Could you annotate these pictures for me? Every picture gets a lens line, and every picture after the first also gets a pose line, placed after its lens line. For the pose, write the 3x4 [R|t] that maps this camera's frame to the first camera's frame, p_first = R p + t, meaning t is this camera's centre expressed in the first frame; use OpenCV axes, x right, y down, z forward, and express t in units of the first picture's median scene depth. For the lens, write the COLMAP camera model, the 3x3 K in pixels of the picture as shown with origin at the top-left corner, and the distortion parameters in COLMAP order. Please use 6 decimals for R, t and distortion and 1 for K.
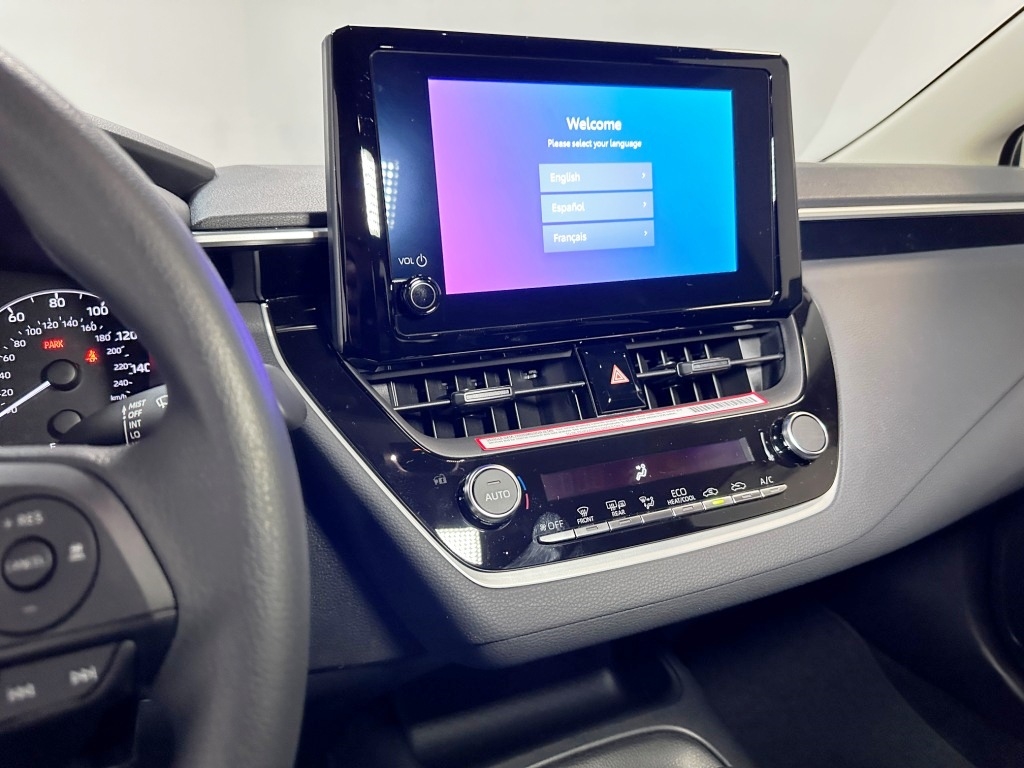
lens RADIAL K [[730.8, 0, 512.0], [0, 730.8, 384.0], [0, 0, 1]] dist [0.075045, -0.140458]
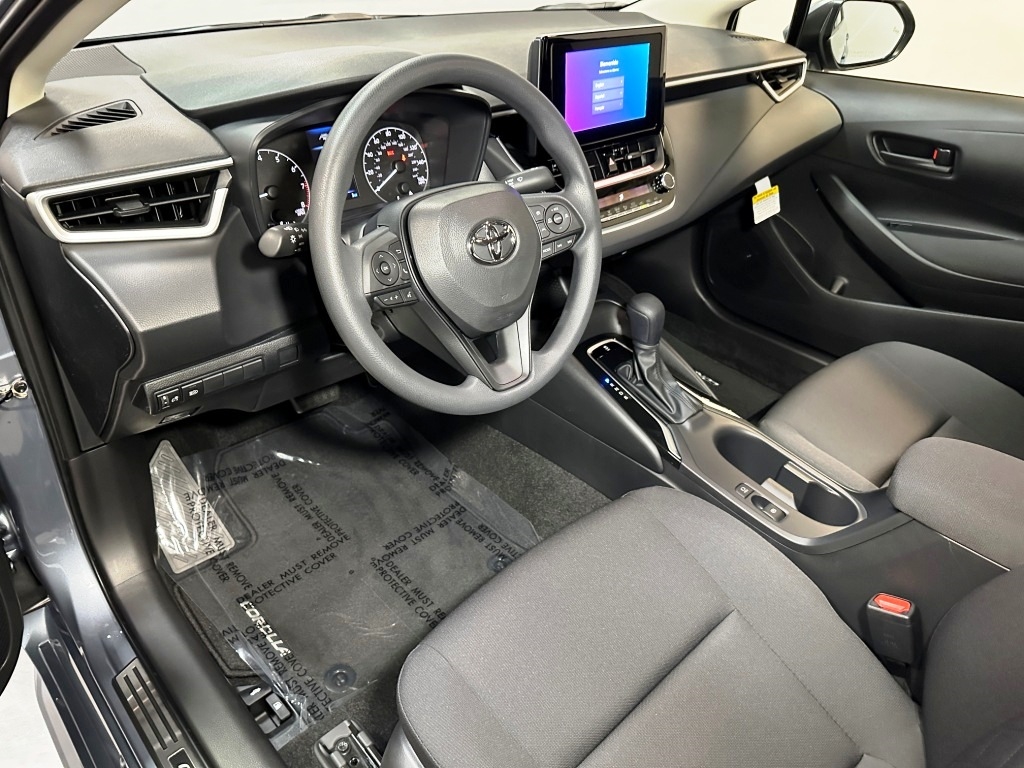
lens RADIAL K [[730.8, 0, 512.0], [0, 730.8, 384.0], [0, 0, 1]] dist [0.075045, -0.140458]
pose [[0.932470, -0.128880, 0.337475, -1.133867], [0.012287, 0.944969, 0.326930, -0.119067], [-0.361038, -0.300706, 0.882738, -1.410561]]
